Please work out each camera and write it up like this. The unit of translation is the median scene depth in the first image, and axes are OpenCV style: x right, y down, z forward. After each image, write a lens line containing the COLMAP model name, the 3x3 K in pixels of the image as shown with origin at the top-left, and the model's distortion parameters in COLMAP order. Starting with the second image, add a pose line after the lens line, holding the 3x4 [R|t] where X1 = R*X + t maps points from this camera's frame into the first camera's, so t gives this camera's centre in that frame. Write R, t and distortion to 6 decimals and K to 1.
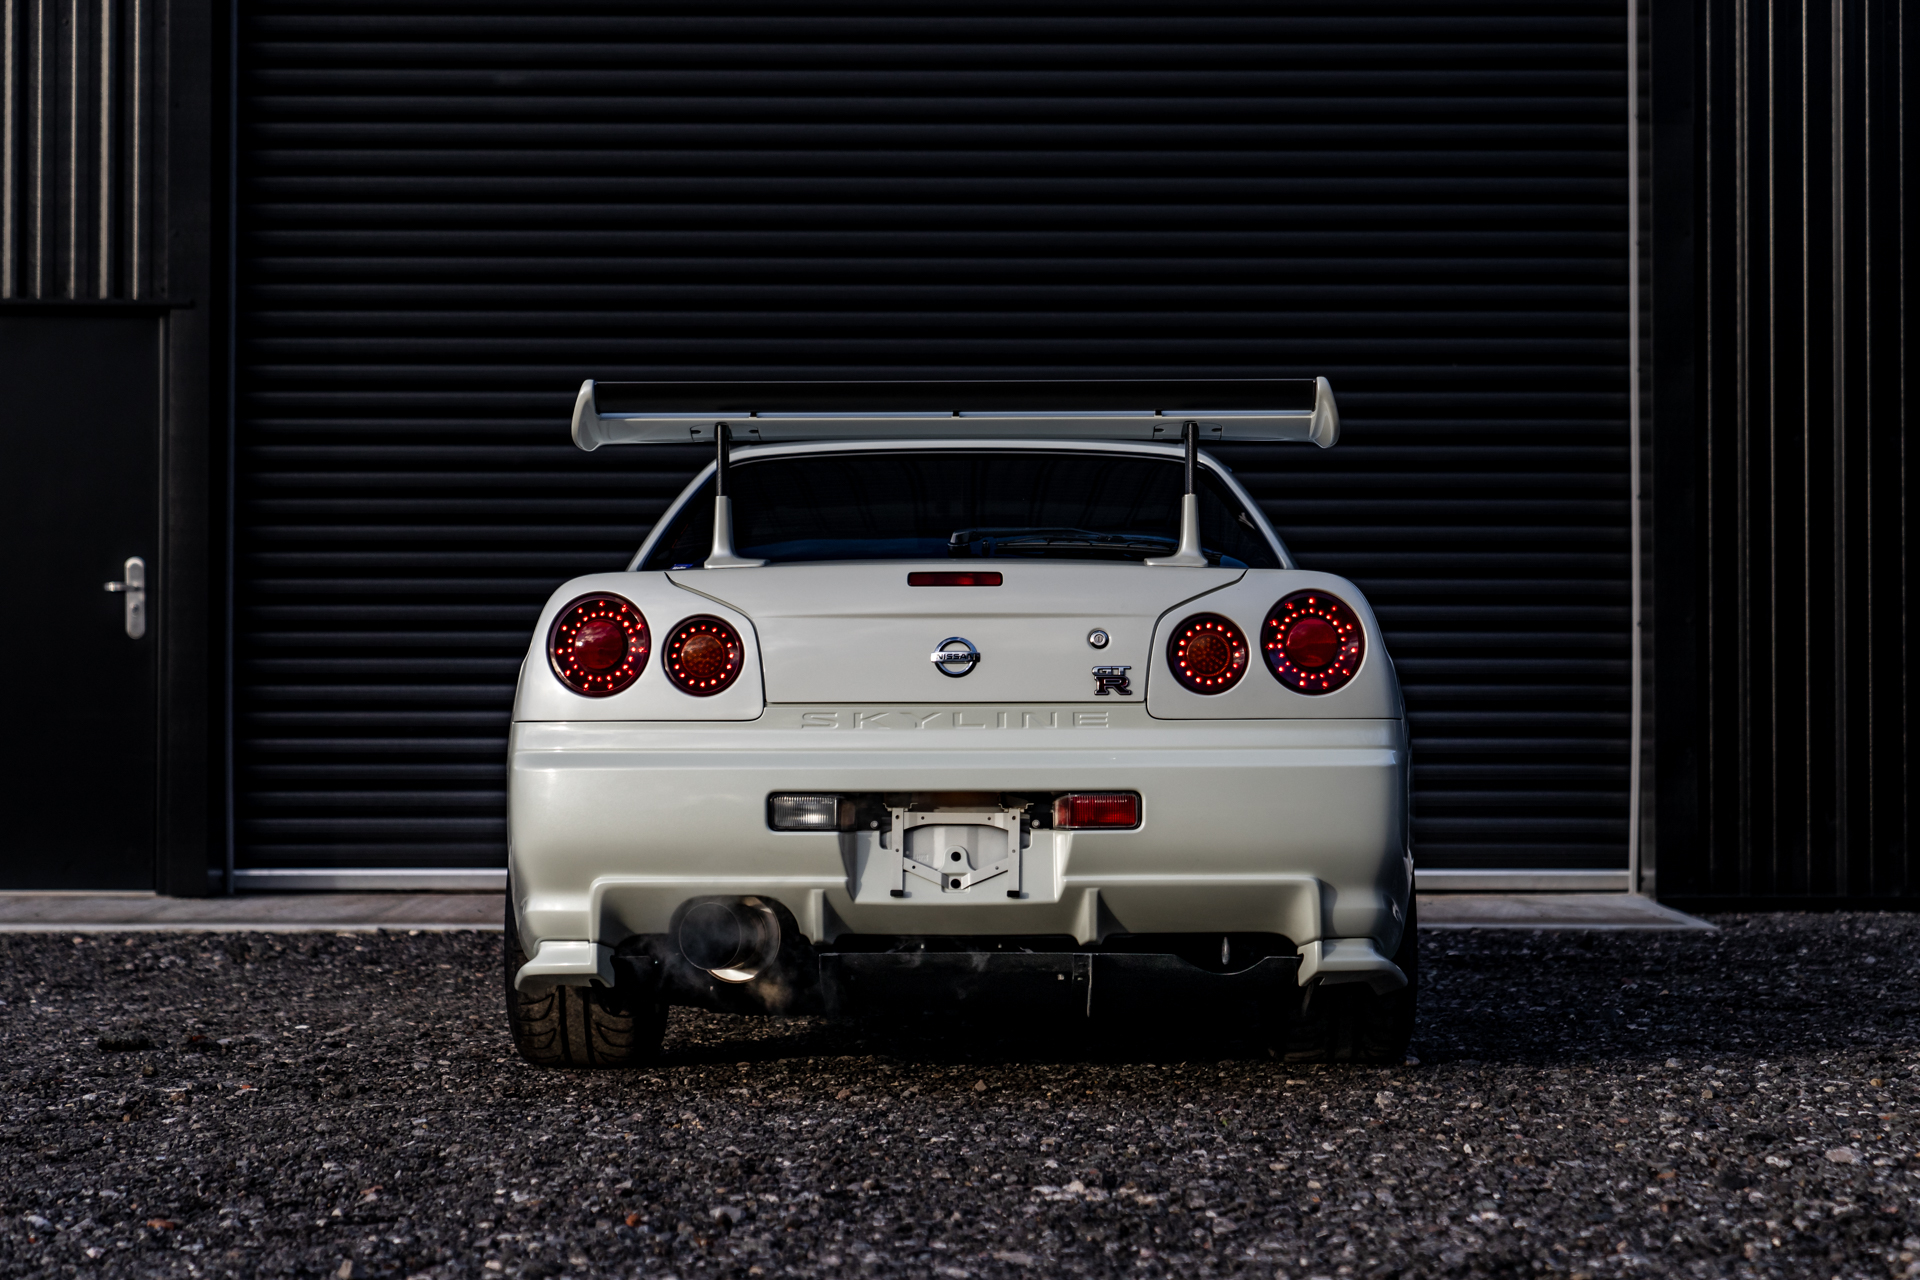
lens RADIAL K [[3980.4, 0, 986.8], [0, 3980.4, 644.7], [0, 0, 1]] dist [0.025682, -0.007401]
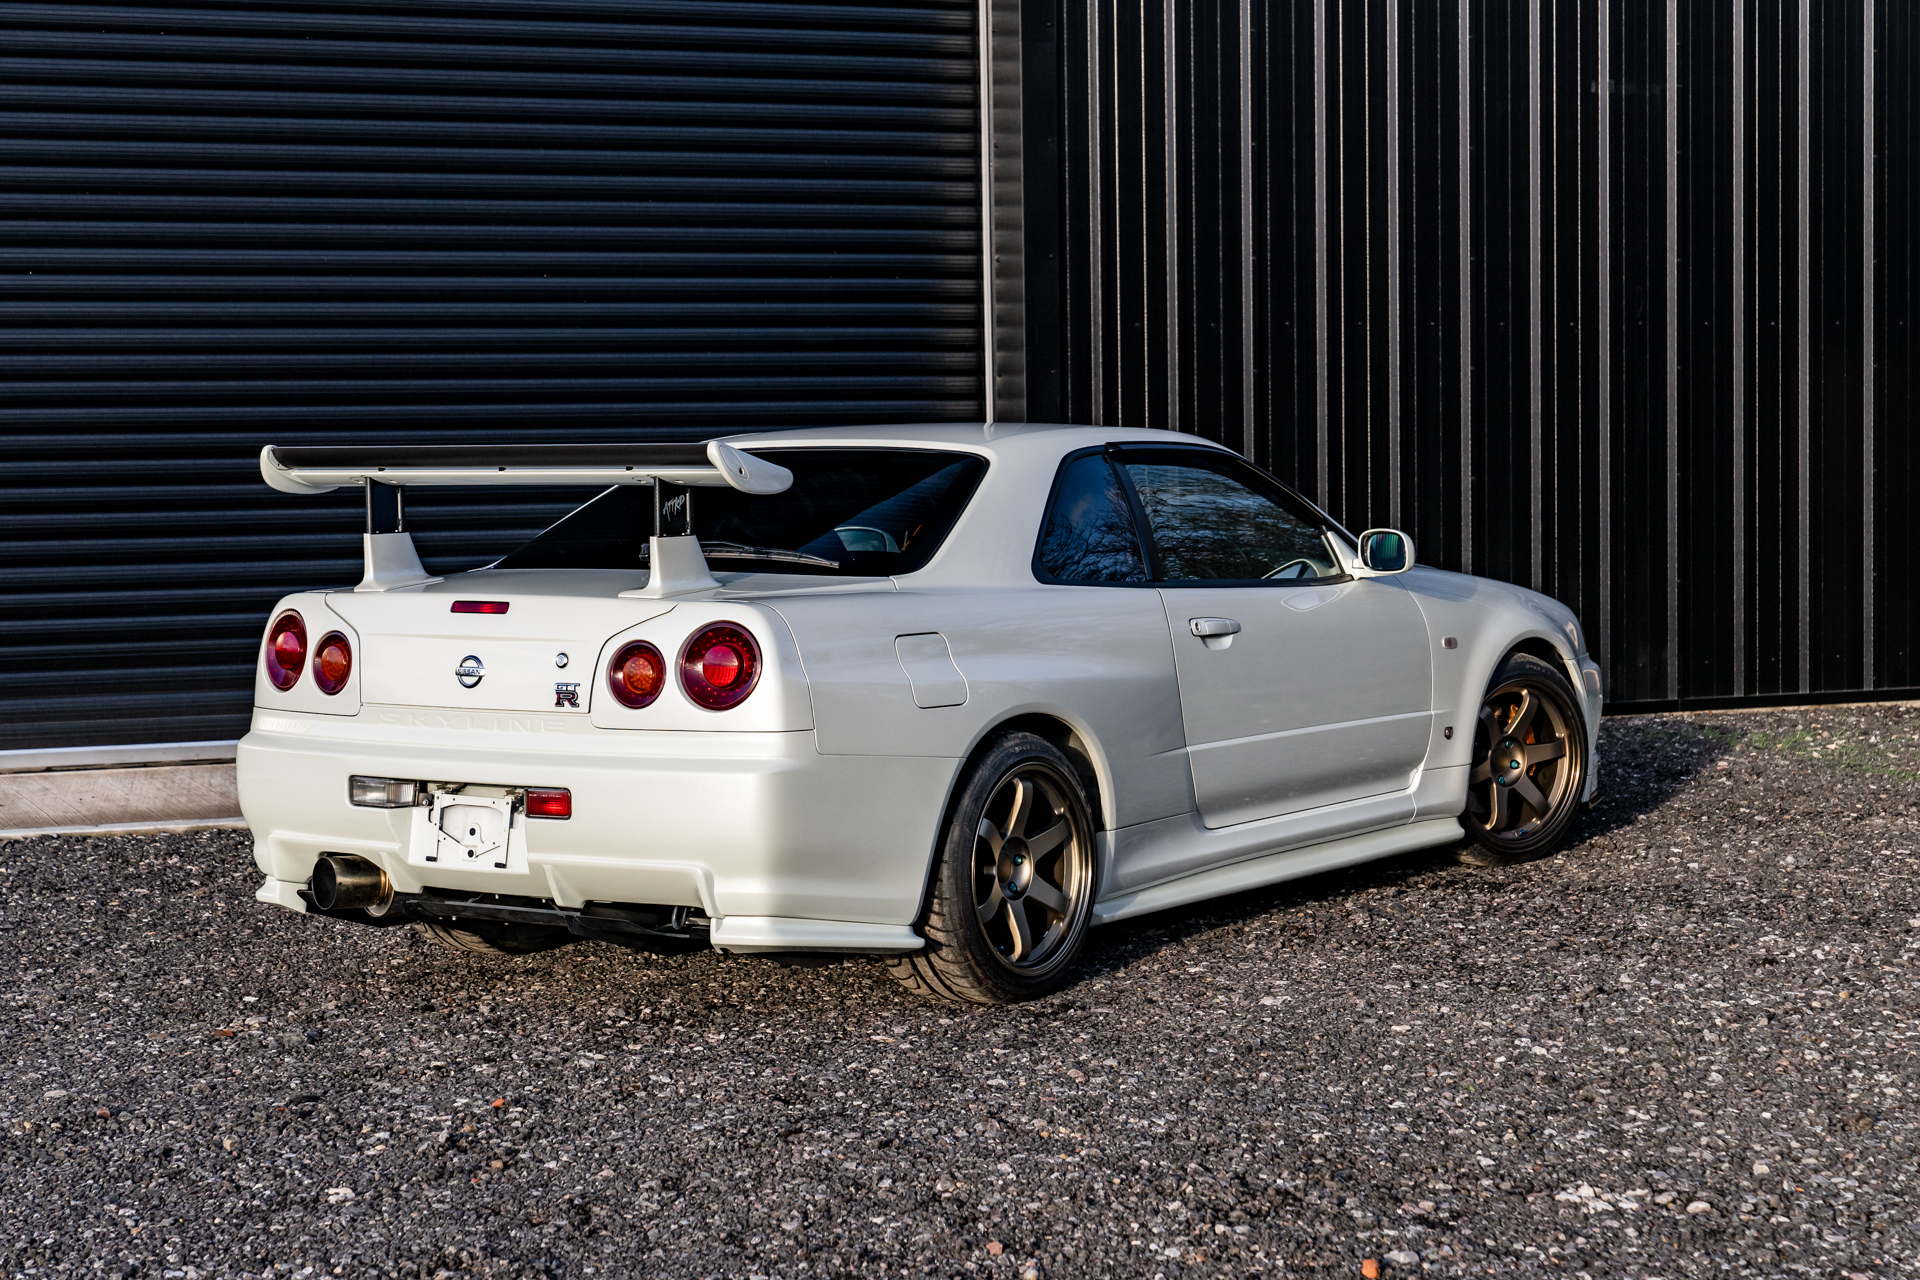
lens RADIAL K [[3927.3, 0, 960.0], [0, 3927.3, 640.0], [0, 0, 1]] dist [0.043934, 0.047582]
pose [[0.823345, 0.023478, -0.567056, 0.803570], [0.026313, 0.996490, 0.079465, -0.099031], [0.566932, -0.080348, 0.819837, 0.082717]]
